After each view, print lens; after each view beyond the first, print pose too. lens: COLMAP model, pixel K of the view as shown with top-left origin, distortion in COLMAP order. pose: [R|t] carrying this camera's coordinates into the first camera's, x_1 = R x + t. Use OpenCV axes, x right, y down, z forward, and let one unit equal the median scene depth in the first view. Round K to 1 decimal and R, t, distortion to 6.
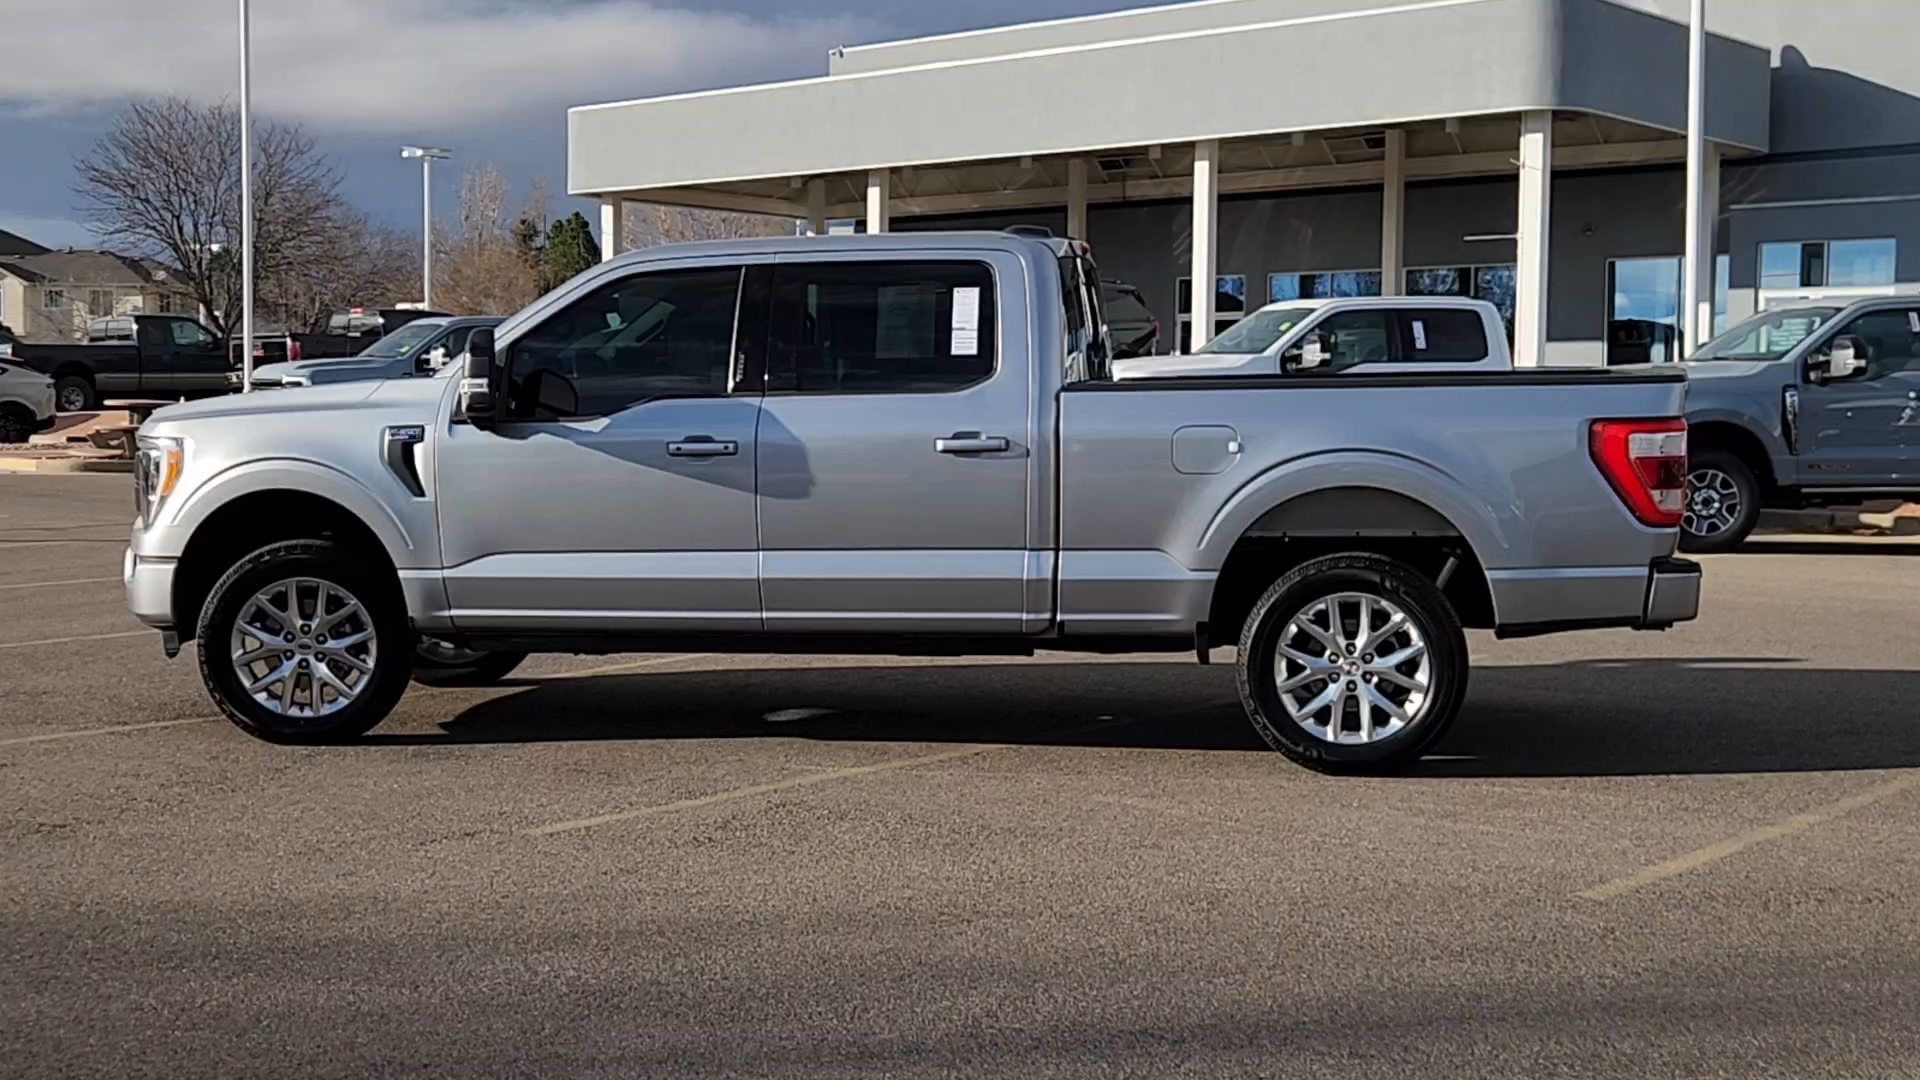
lens RADIAL K [[2477.0, 0, 947.8], [0, 2477.0, 543.9], [0, 0, 1]] dist [0.035763, 0.000000]
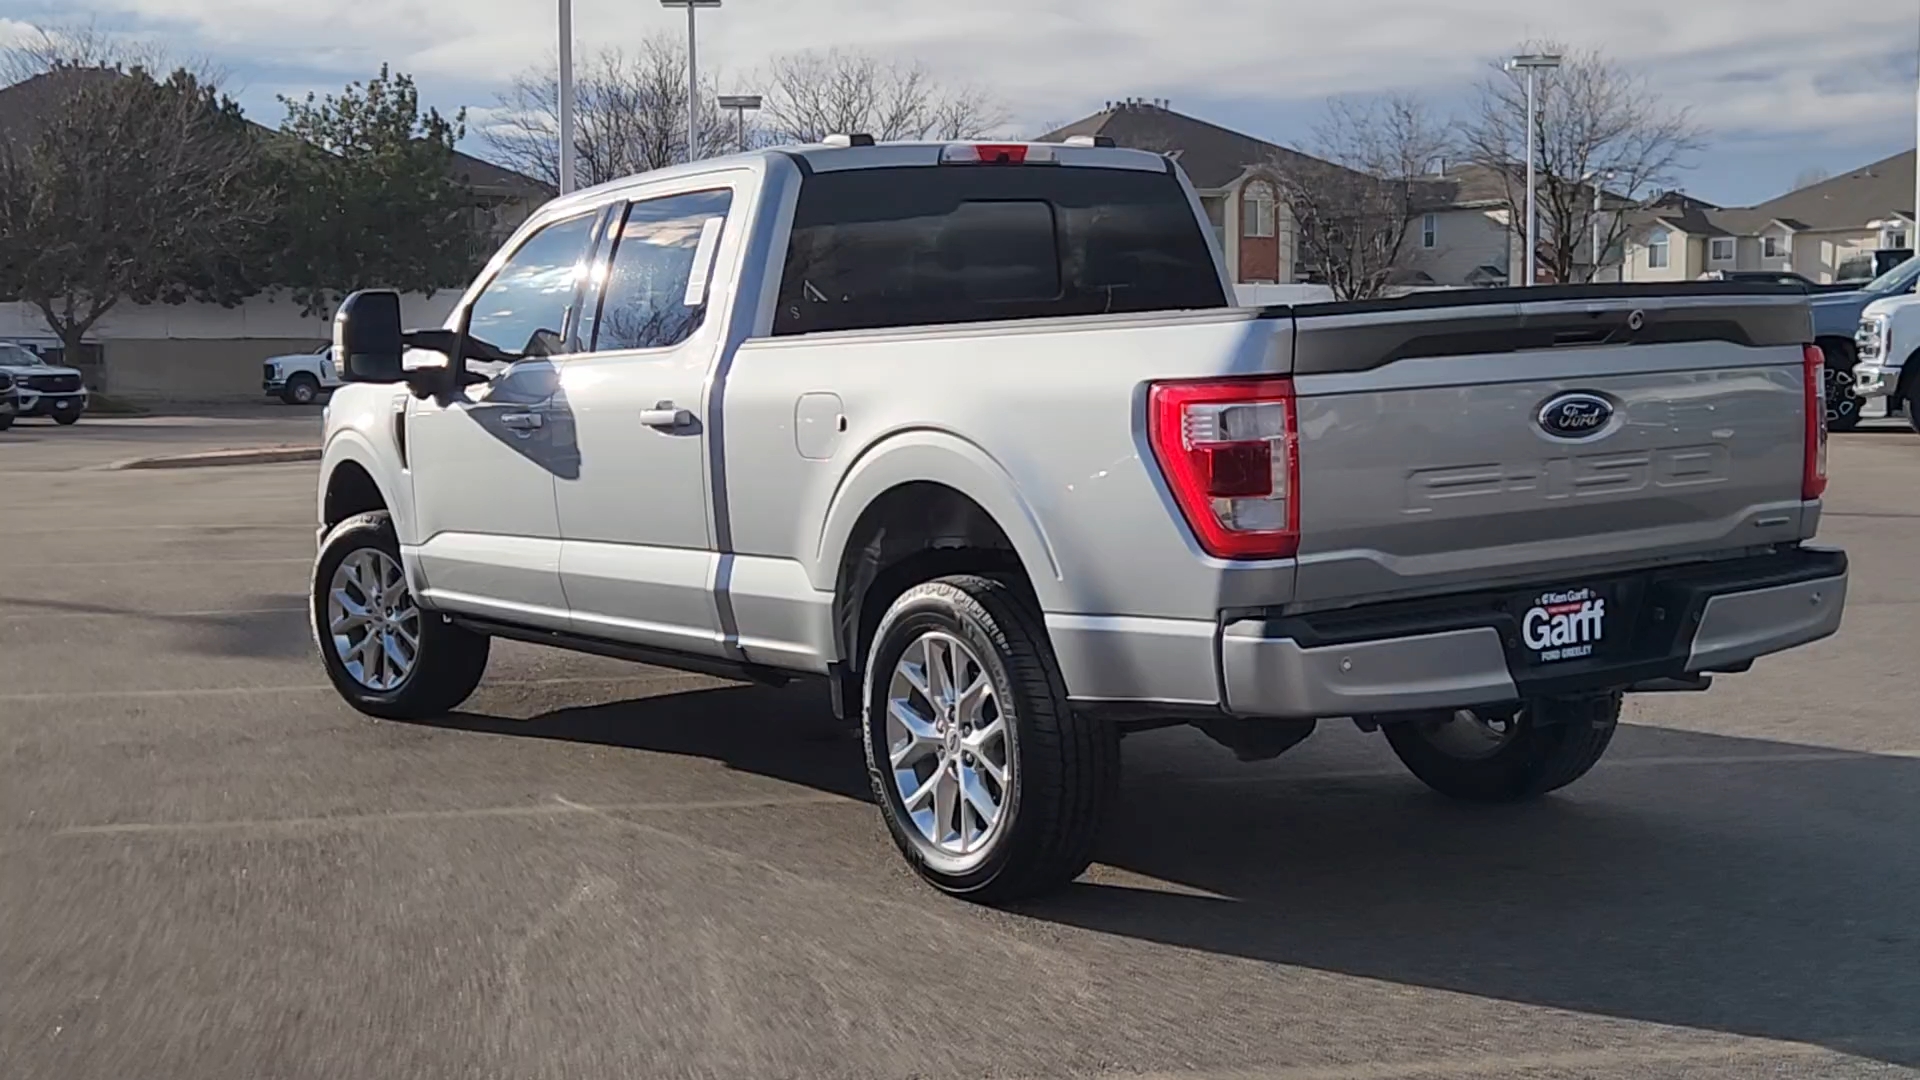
lens RADIAL K [[2477.0, 0, 958.6], [0, 2477.0, 533.1], [0, 0, 1]] dist [0.035763, 0.000000]
pose [[0.689191, 0.036147, -0.723678, 0.635318], [-0.021331, 0.999334, 0.029601, -0.027583], [0.724266, -0.004964, 0.689503, 0.503410]]
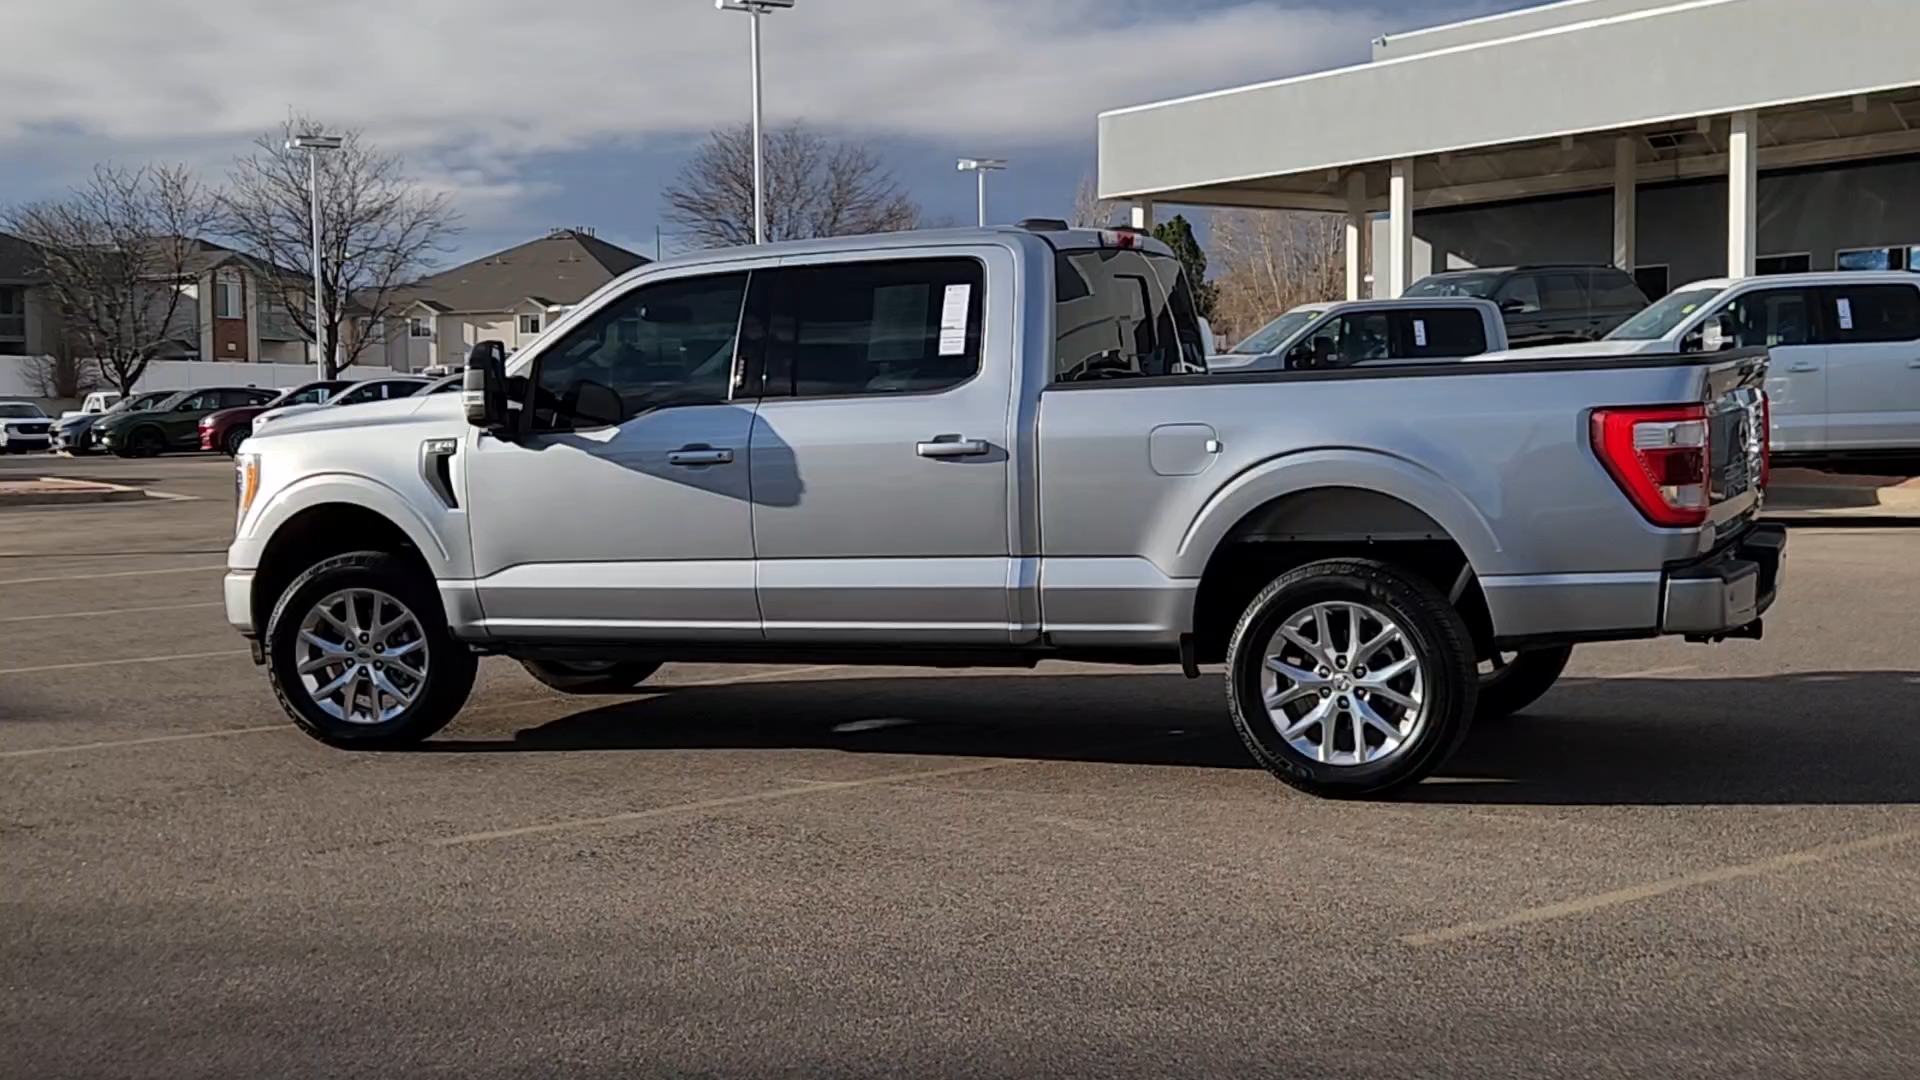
lens RADIAL K [[2477.0, 0, 951.6], [0, 2477.0, 542.3], [0, 0, 1]] dist [0.035763, 0.000000]
pose [[0.968292, -0.007971, -0.249694, 0.242540], [0.007788, 0.999968, -0.001720, -0.001724], [0.249699, -0.000279, 0.968323, 0.066650]]
